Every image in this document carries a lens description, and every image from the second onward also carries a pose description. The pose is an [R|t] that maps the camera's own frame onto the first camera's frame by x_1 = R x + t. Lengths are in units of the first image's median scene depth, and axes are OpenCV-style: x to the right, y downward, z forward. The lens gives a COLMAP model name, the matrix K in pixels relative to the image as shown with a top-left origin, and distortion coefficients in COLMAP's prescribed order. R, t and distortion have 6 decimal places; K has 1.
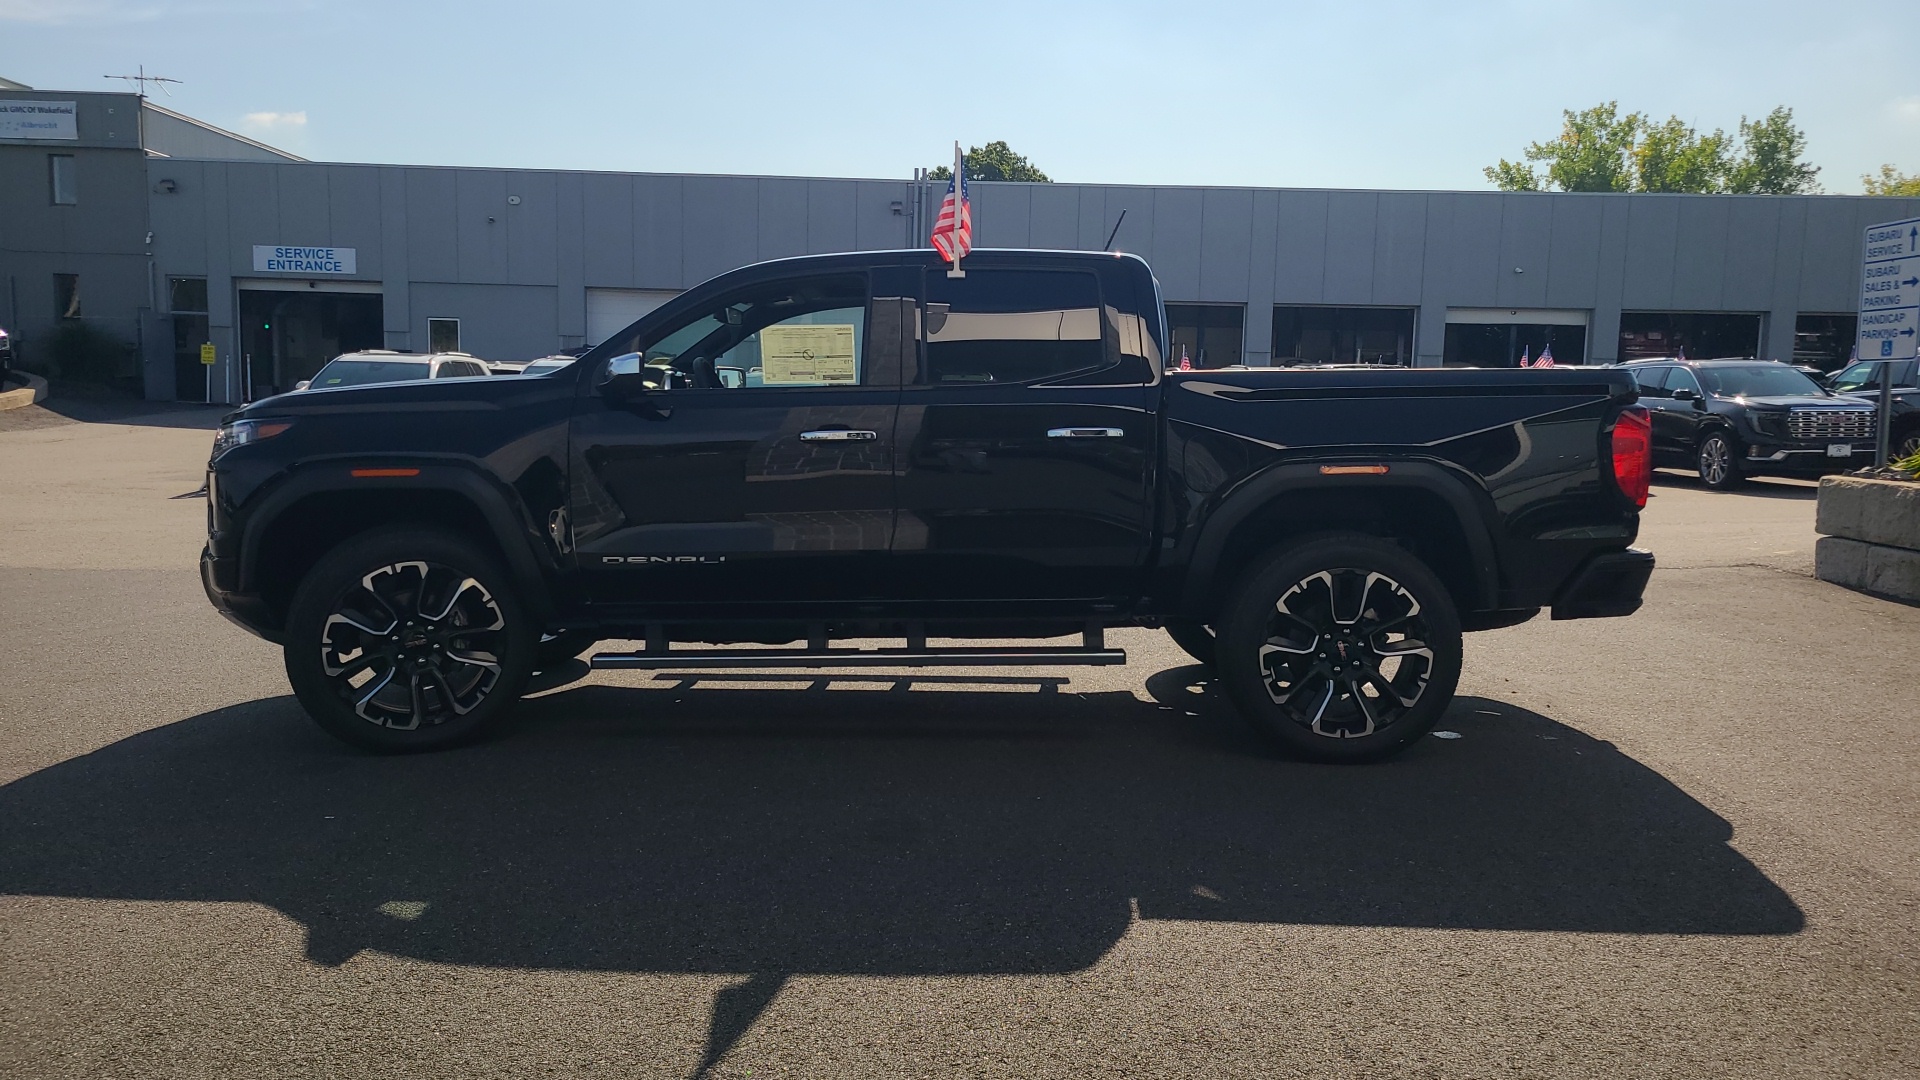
lens RADIAL K [[1424.4, 0, 943.0], [0, 1424.4, 536.4], [0, 0, 1]] dist [0.075126, -0.068629]
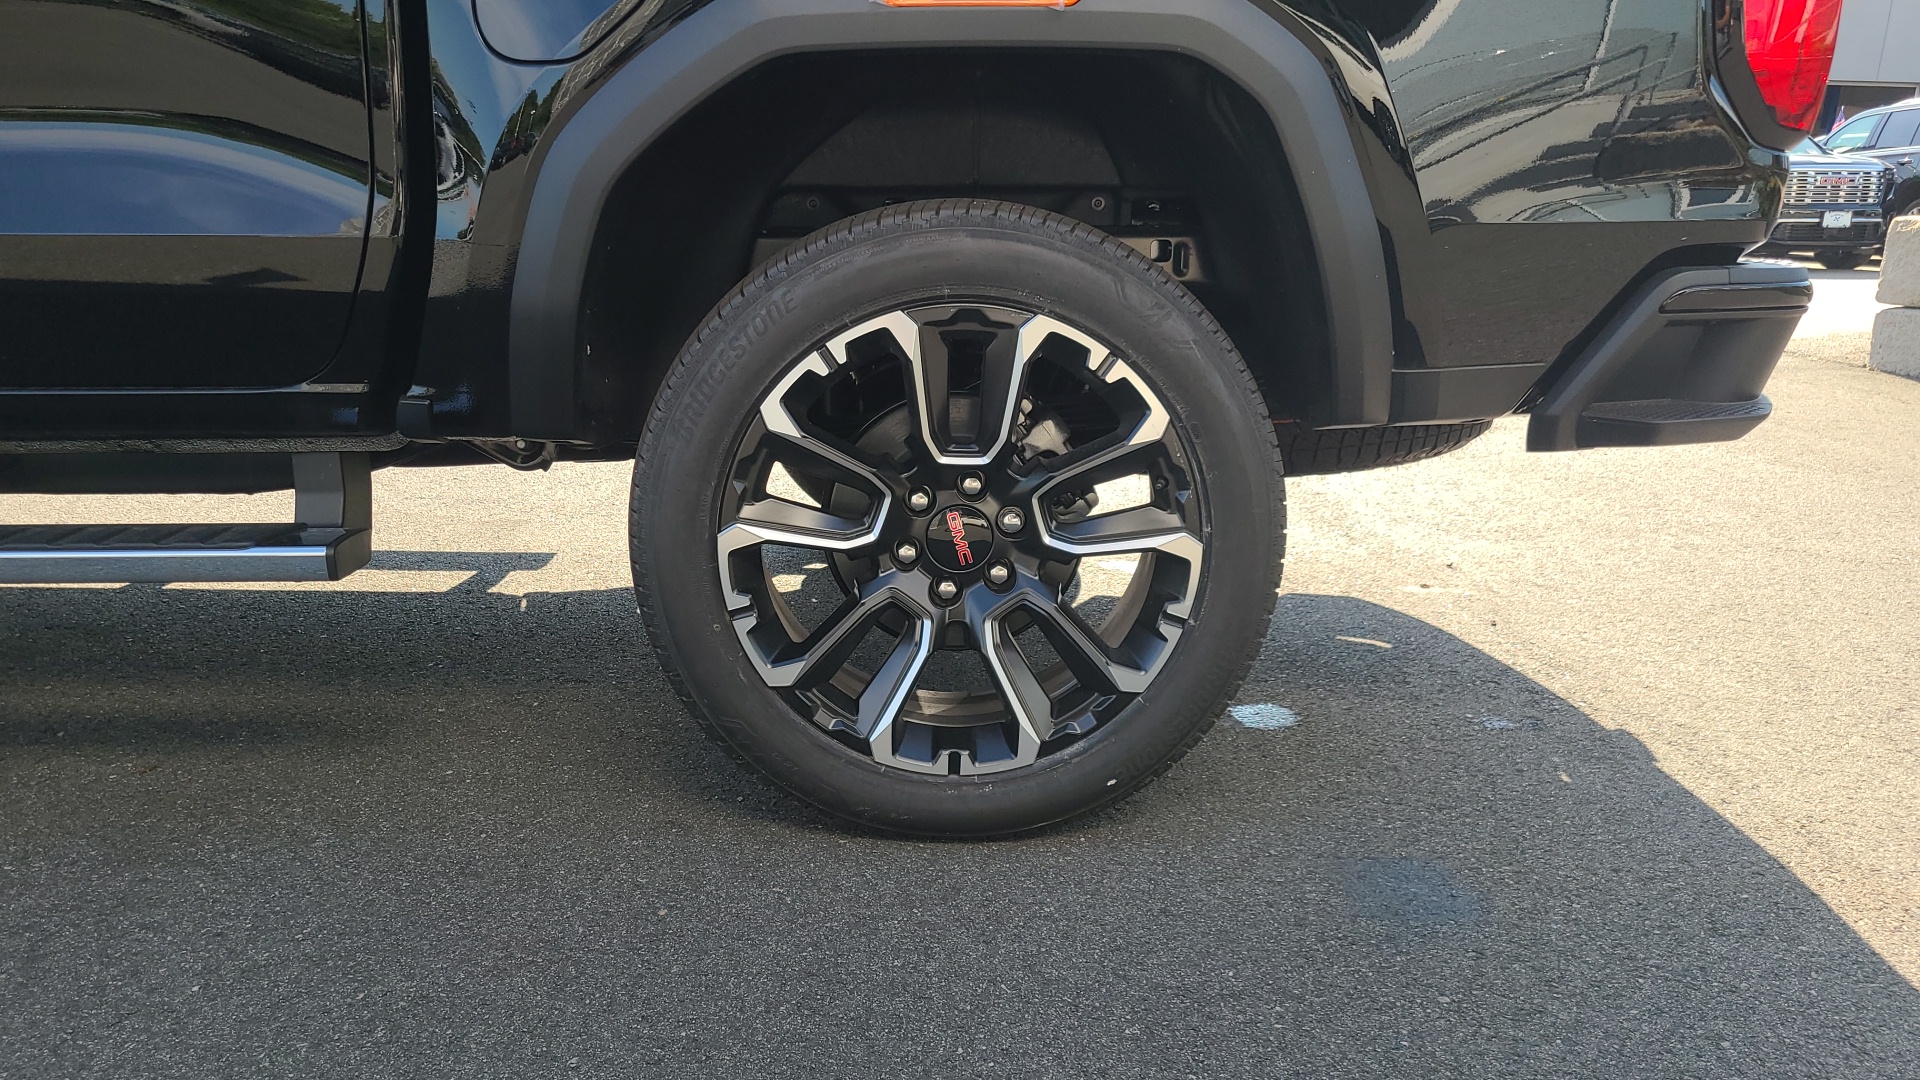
lens RADIAL K [[1424.4, 0, 943.0], [0, 1424.4, 536.4], [0, 0, 1]] dist [0.075126, -0.068629]
pose [[0.998947, 0.000876, 0.045862, 0.258580], [-0.007233, 0.990316, 0.138641, 0.029663], [-0.045296, -0.138827, 0.989280, 0.647017]]
